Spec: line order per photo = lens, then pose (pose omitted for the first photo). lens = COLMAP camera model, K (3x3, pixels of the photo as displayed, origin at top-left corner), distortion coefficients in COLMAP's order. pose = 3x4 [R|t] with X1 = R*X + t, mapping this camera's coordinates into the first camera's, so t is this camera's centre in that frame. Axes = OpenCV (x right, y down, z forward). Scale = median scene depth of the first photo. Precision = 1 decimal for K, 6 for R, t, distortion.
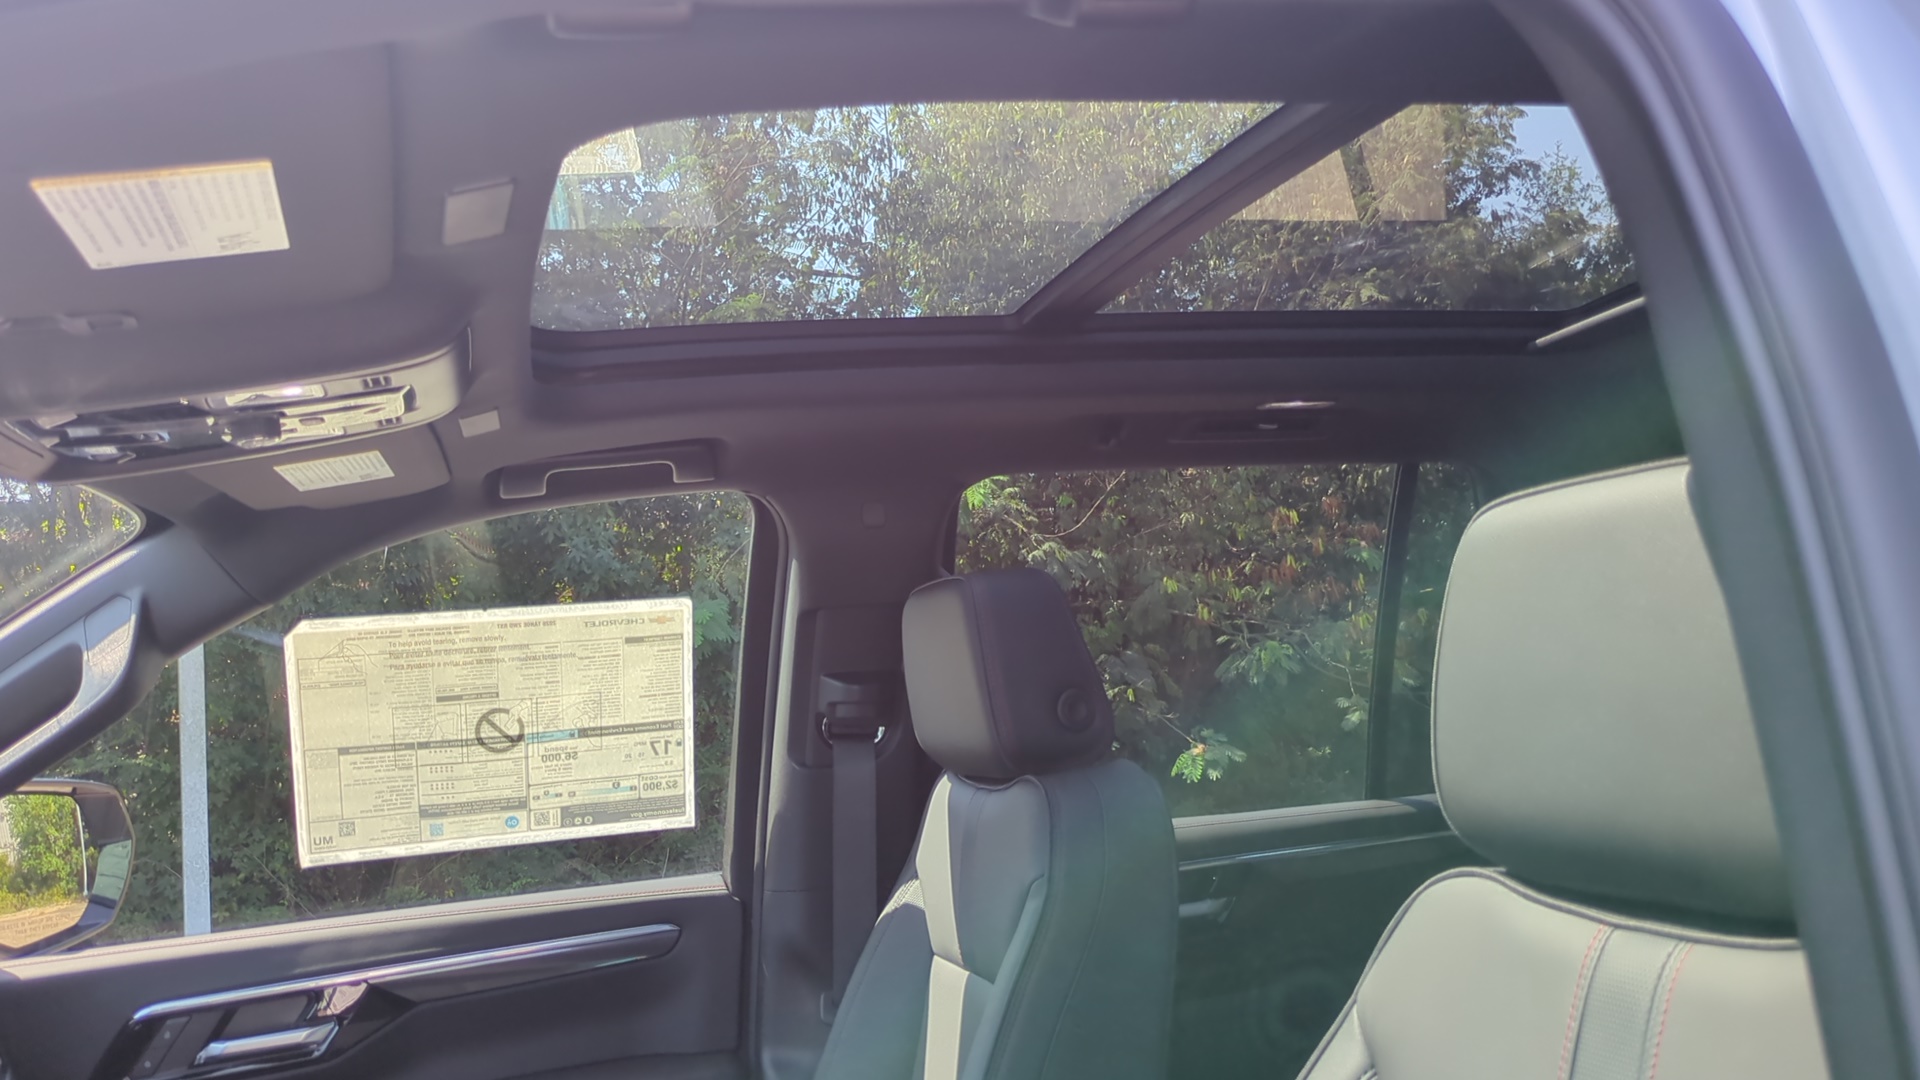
lens RADIAL K [[1682.9, 0, 962.4], [0, 1682.9, 538.1], [0, 0, 1]] dist [0.036893, -0.003354]
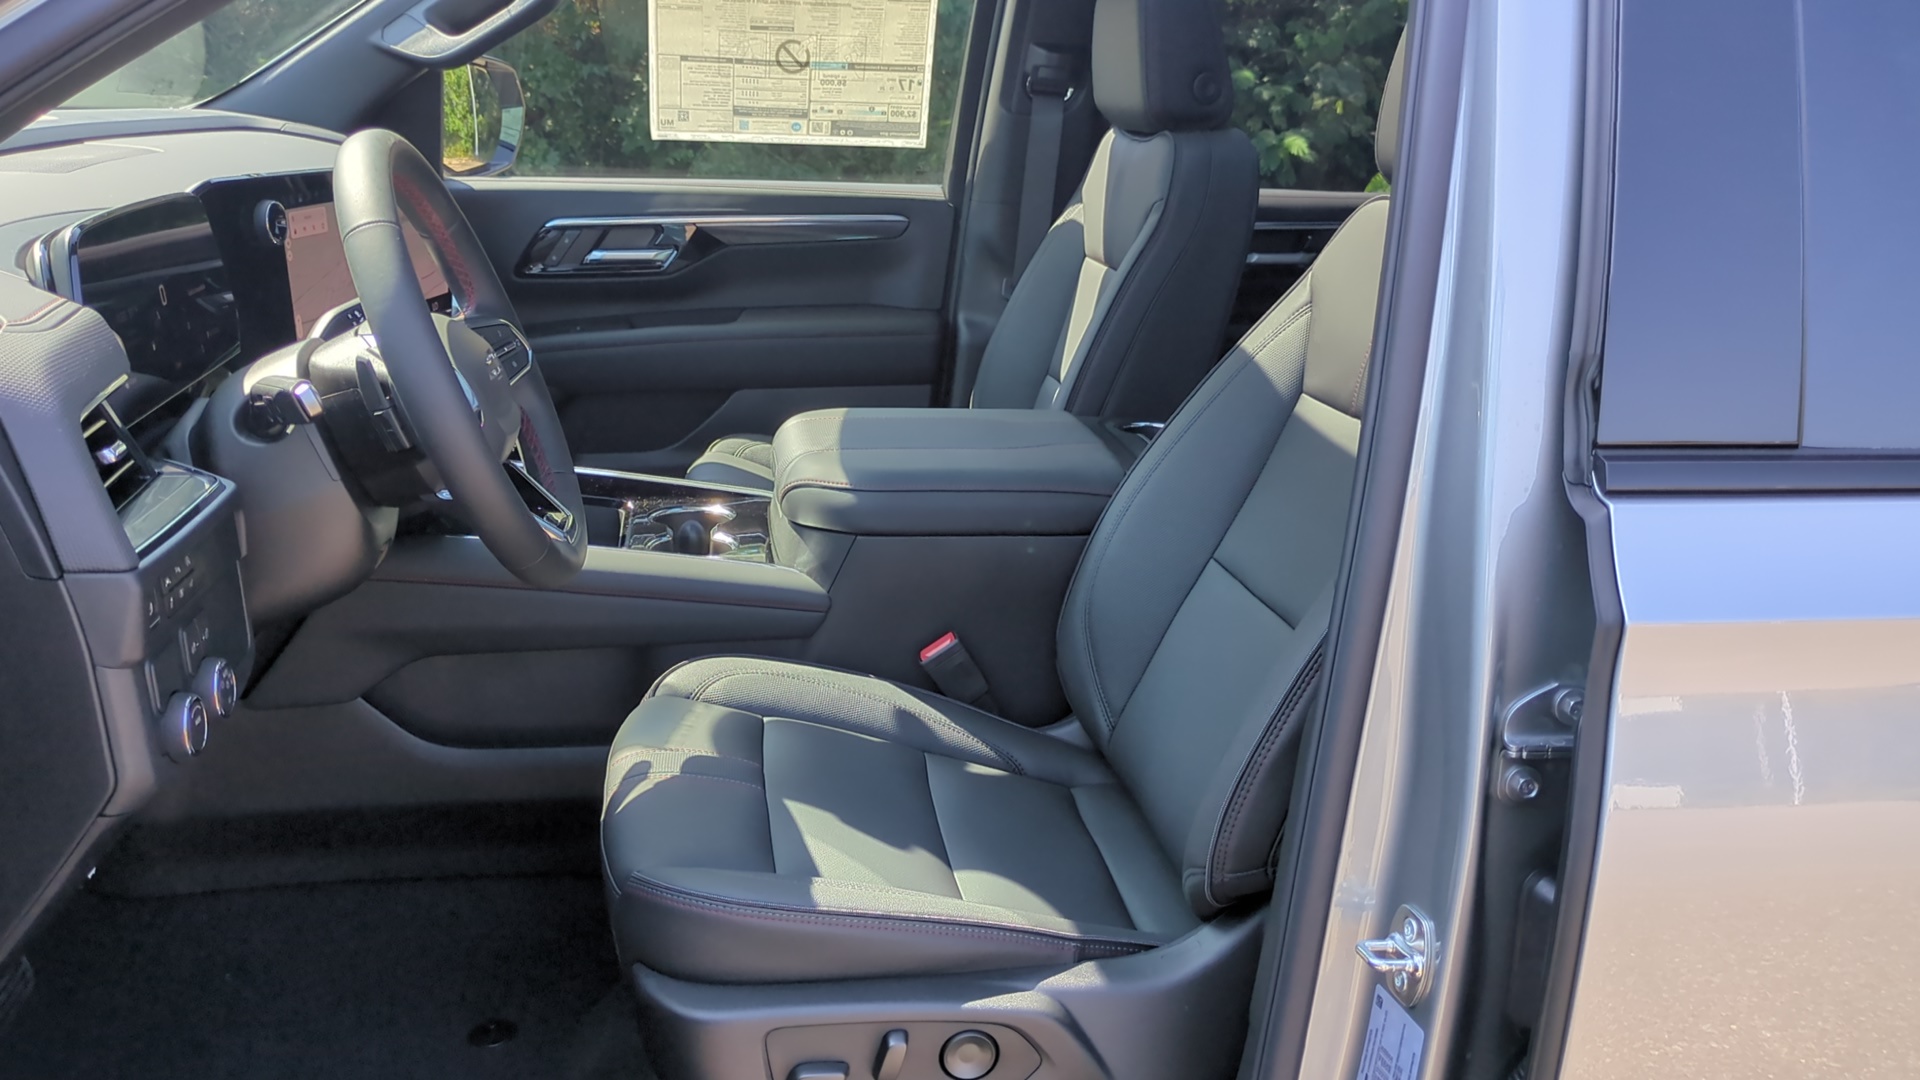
lens RADIAL K [[1682.9, 0, 966.3], [0, 1682.9, 541.9], [0, 0, 1]] dist [0.036893, -0.003354]
pose [[0.986183, 0.142463, -0.084545, 0.034998], [-0.103403, 0.928085, 0.357723, -0.024618], [0.129427, -0.344038, 0.929993, -0.382393]]
